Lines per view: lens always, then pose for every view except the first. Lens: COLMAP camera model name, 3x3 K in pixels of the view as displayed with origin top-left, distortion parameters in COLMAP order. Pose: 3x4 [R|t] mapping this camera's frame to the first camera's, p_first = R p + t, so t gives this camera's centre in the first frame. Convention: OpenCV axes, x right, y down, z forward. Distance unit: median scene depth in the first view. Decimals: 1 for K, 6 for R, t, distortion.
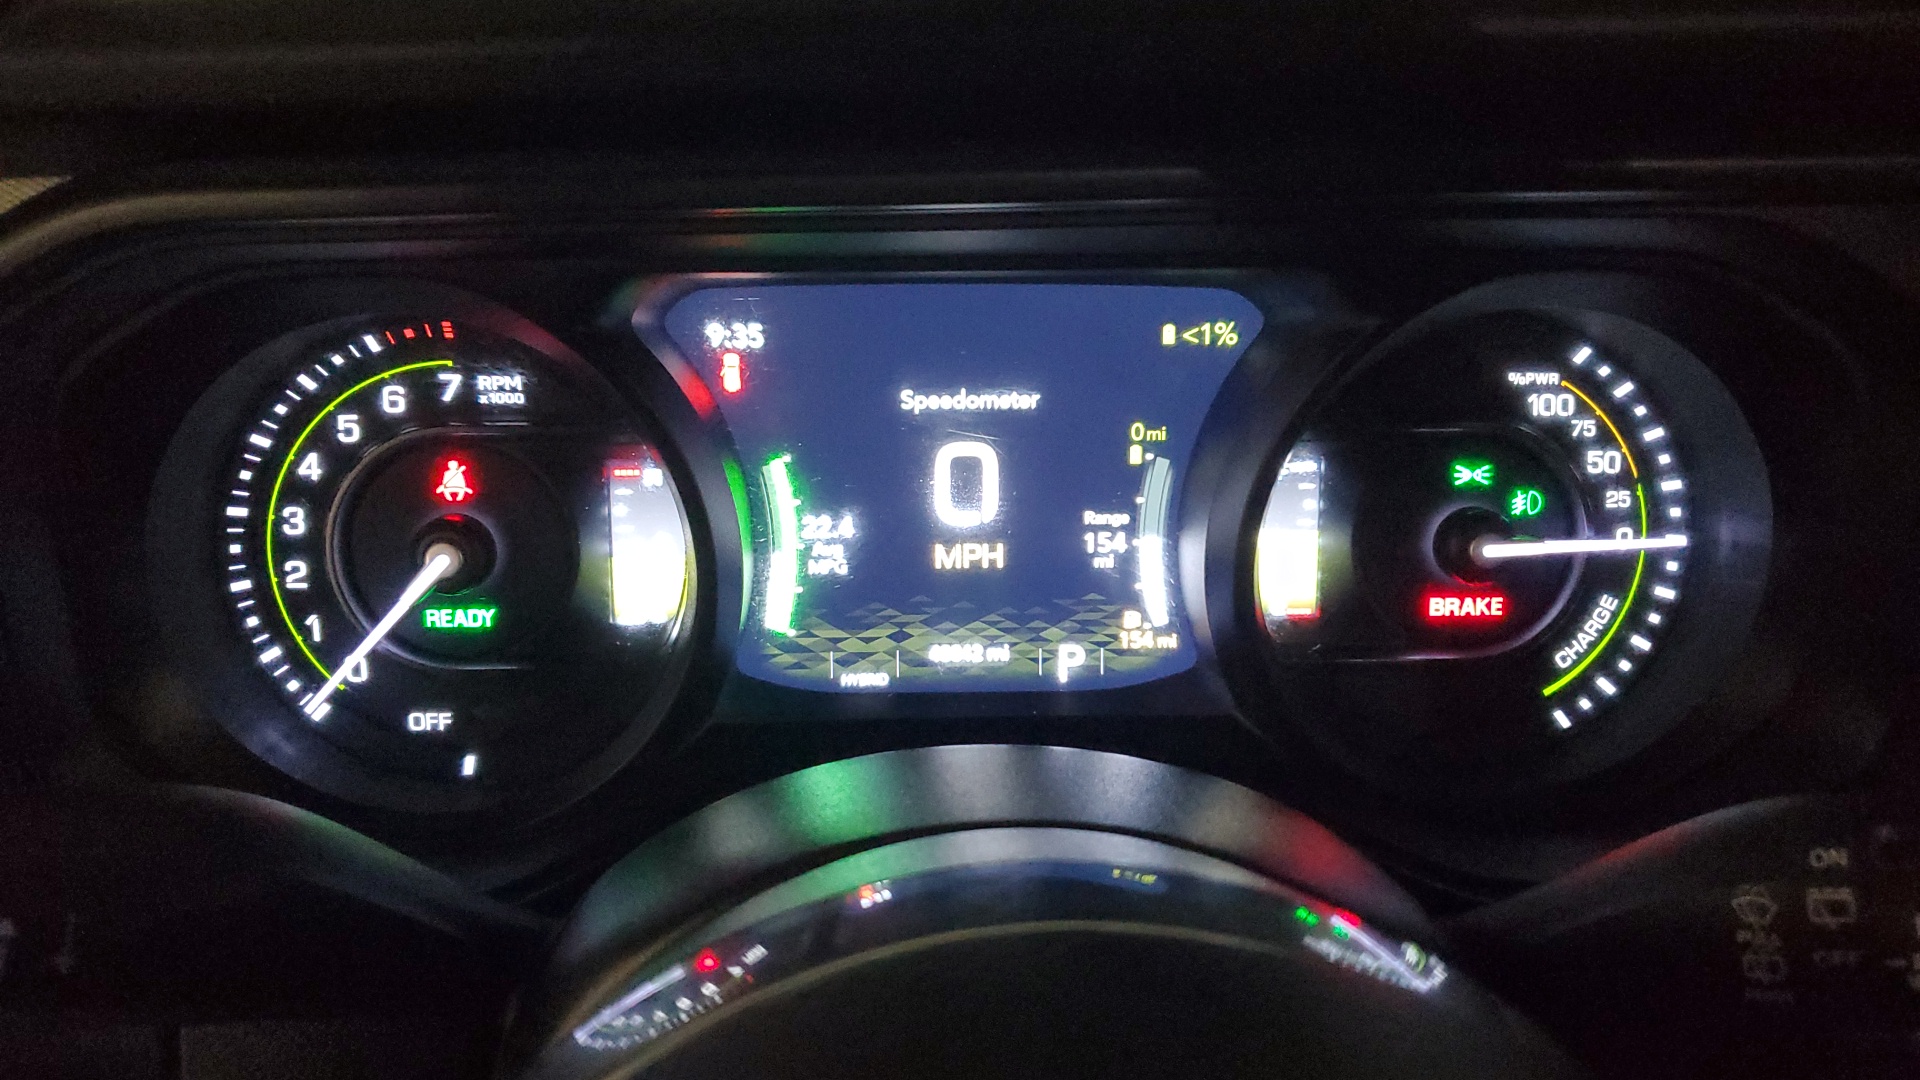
lens RADIAL K [[1504.6, 0, 974.1], [0, 1504.6, 567.6], [0, 0, 1]] dist [0.069074, -0.110434]
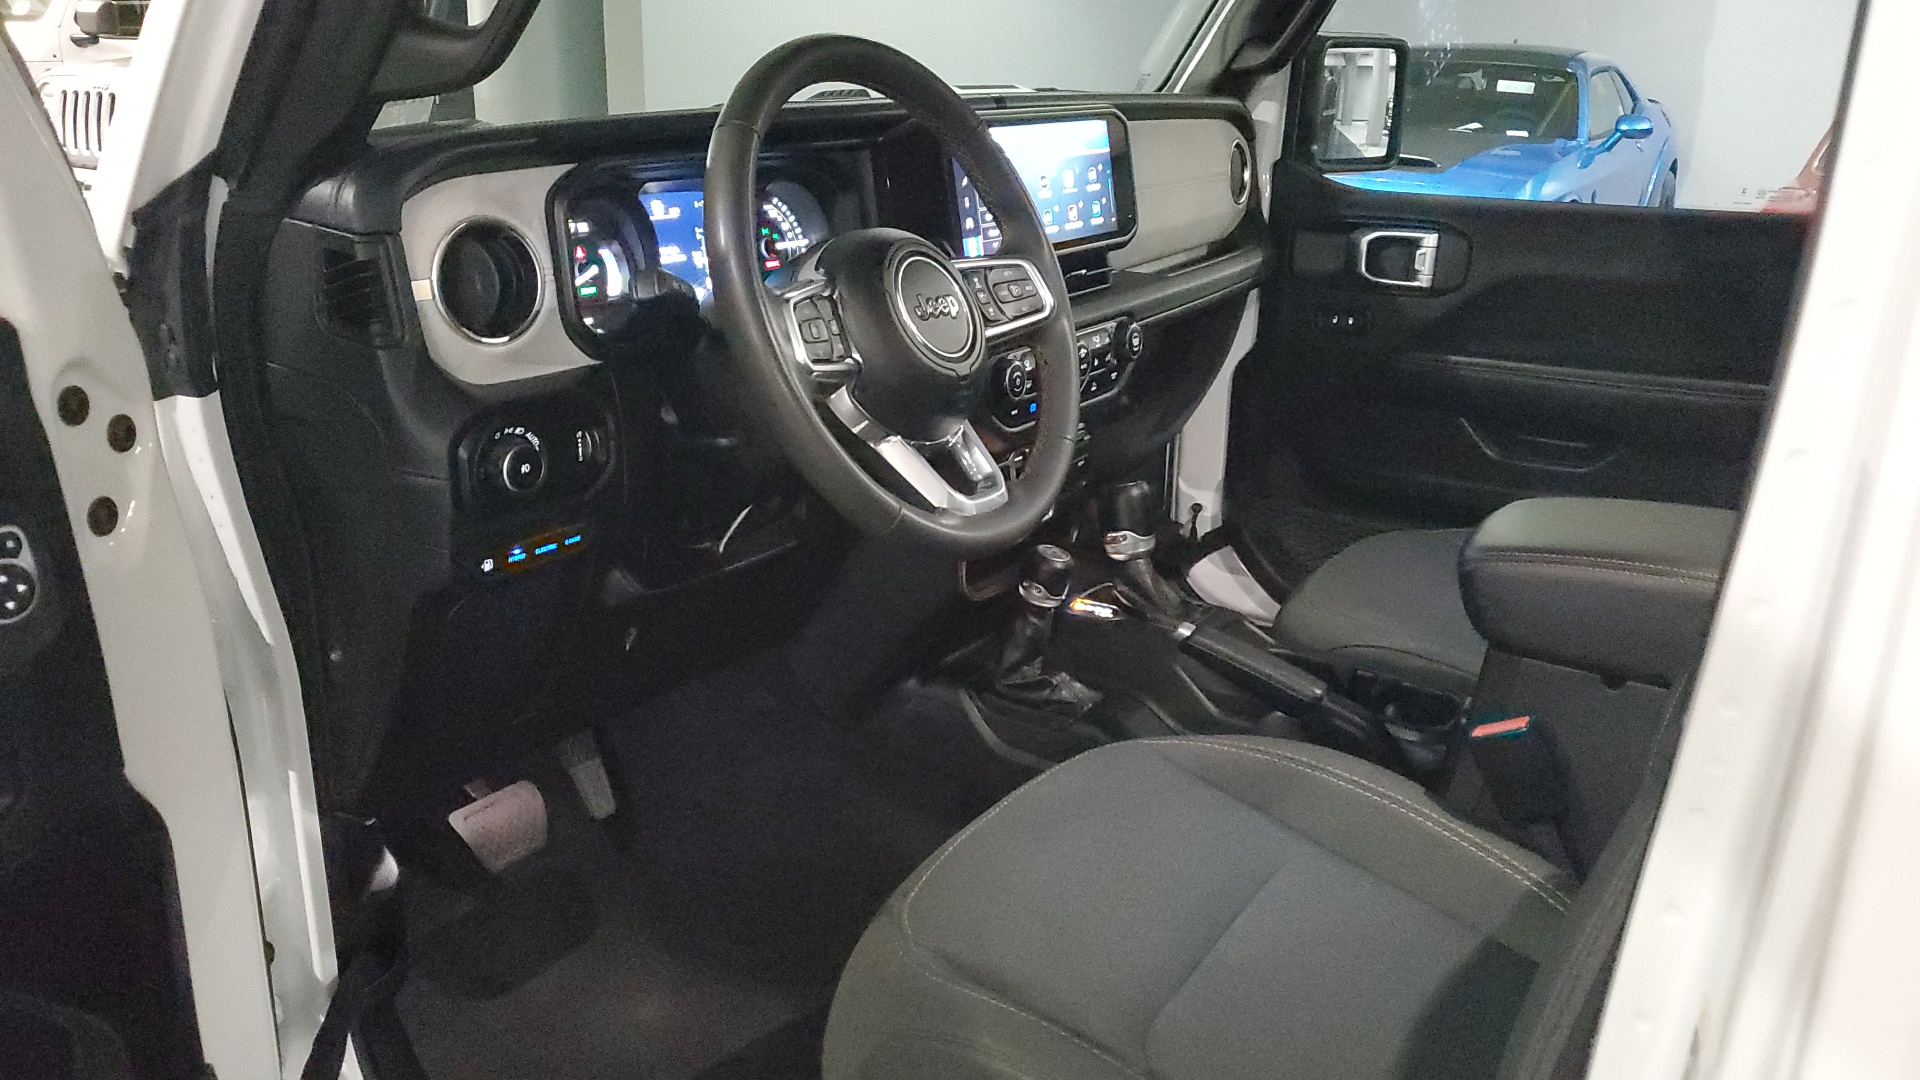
lens RADIAL K [[1504.6, 0, 958.3], [0, 1504.6, 525.3], [0, 0, 1]] dist [0.069074, -0.110434]
pose [[0.585192, -0.240358, 0.774454, -2.706937], [0.331652, 0.942471, 0.041901, 0.686534], [-0.739971, 0.232329, 0.631241, -1.762294]]
